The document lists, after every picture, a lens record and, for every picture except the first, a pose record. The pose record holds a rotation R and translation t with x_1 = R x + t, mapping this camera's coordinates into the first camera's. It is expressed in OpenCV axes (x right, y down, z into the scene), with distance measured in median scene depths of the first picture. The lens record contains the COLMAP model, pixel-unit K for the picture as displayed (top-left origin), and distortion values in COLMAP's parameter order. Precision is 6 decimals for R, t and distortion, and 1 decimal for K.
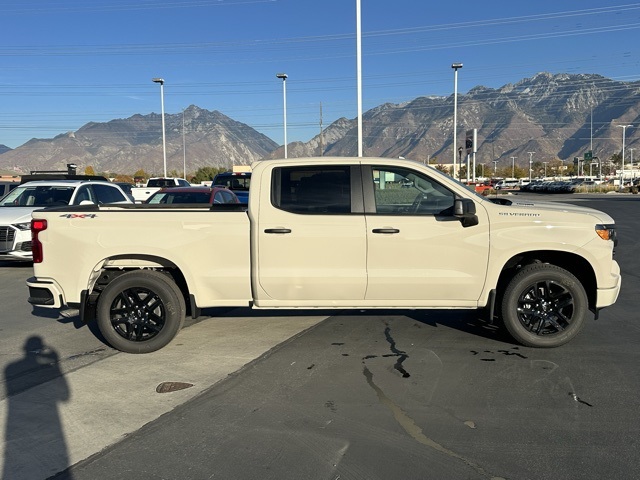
lens RADIAL K [[636.5, 0, 322.5], [0, 636.5, 239.2], [0, 0, 1]] dist [0.169954, -0.337462]
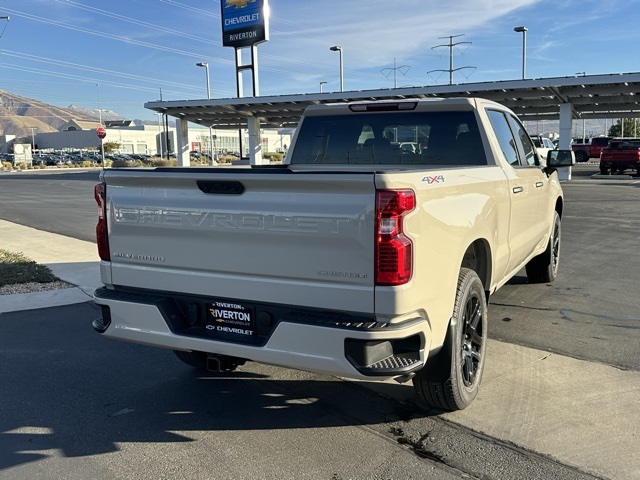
lens RADIAL K [[635.9, 0, 313.9], [0, 635.9, 237.6], [0, 0, 1]] dist [0.171477, -0.350249]
pose [[0.437415, -0.107642, 0.892794, -0.880368], [0.085152, 0.993307, 0.078041, -0.037607], [-0.895219, 0.041887, 0.443653, 0.865983]]
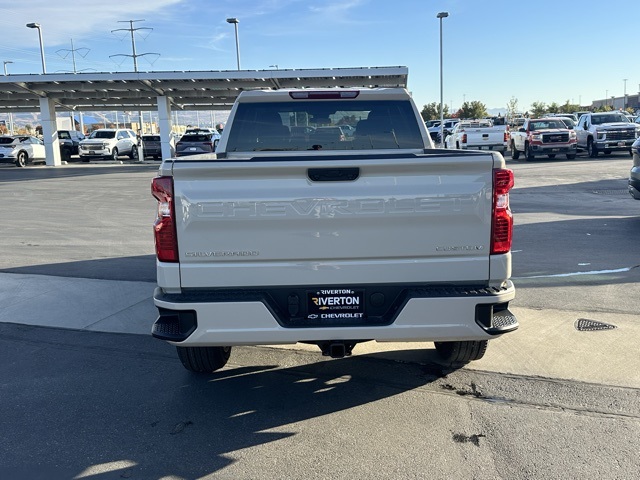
lens RADIAL K [[636.5, 0, 322.5], [0, 636.5, 239.2], [0, 0, 1]] dist [0.169954, -0.337462]
pose [[-0.030706, -0.144988, 0.988957, -0.963319], [0.116131, 0.982205, 0.147604, -0.068811], [-0.992759, 0.119380, -0.013322, 1.172345]]
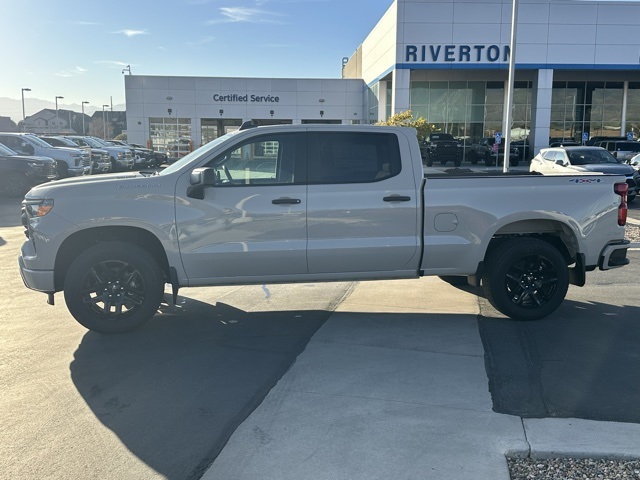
lens RADIAL K [[636.5, 0, 322.5], [0, 636.5, 239.2], [0, 0, 1]] dist [0.169954, -0.337462]
pose [[-0.984975, 0.034785, -0.169157, 0.214331], [-0.002794, 0.976168, 0.217000, -0.194004], [0.172674, 0.214213, -0.961404, 2.225643]]
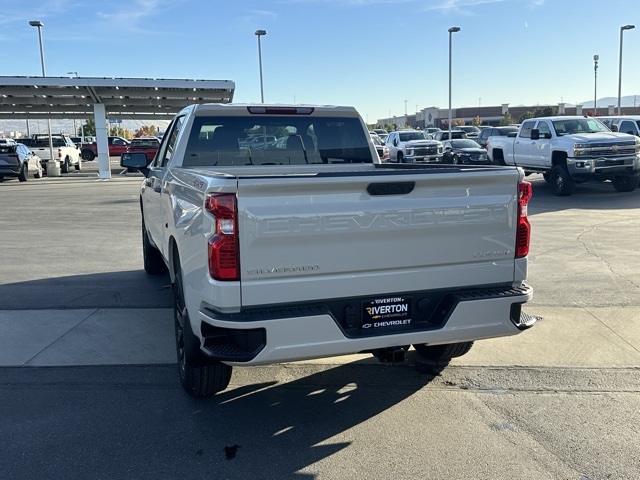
lens RADIAL K [[636.5, 0, 322.5], [0, 636.5, 239.2], [0, 0, 1]] dist [0.169954, -0.337462]
pose [[-0.329143, -0.118157, 0.936859, -0.940710], [0.108668, 0.980809, 0.161878, -0.094111], [-0.938007, 0.155087, -0.309987, 1.373026]]
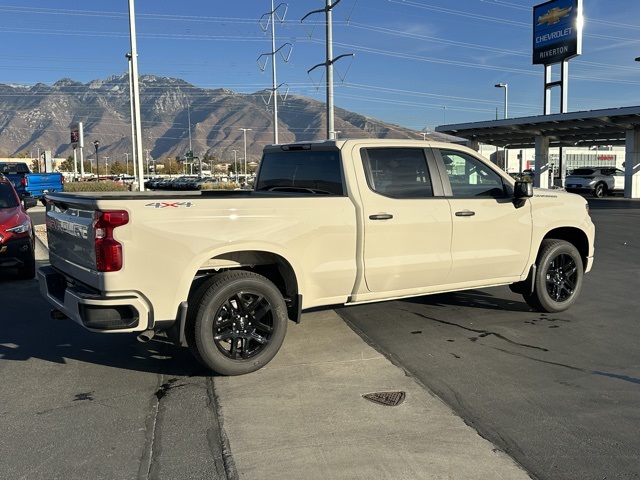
lens RADIAL K [[635.9, 0, 313.9], [0, 635.9, 237.6], [0, 0, 1]] dist [0.171477, -0.350249]
pose [[0.825880, -0.045122, 0.562037, -0.660880], [0.044221, 0.998906, 0.015213, -0.001207], [-0.562109, 0.012290, 0.826972, 0.291916]]
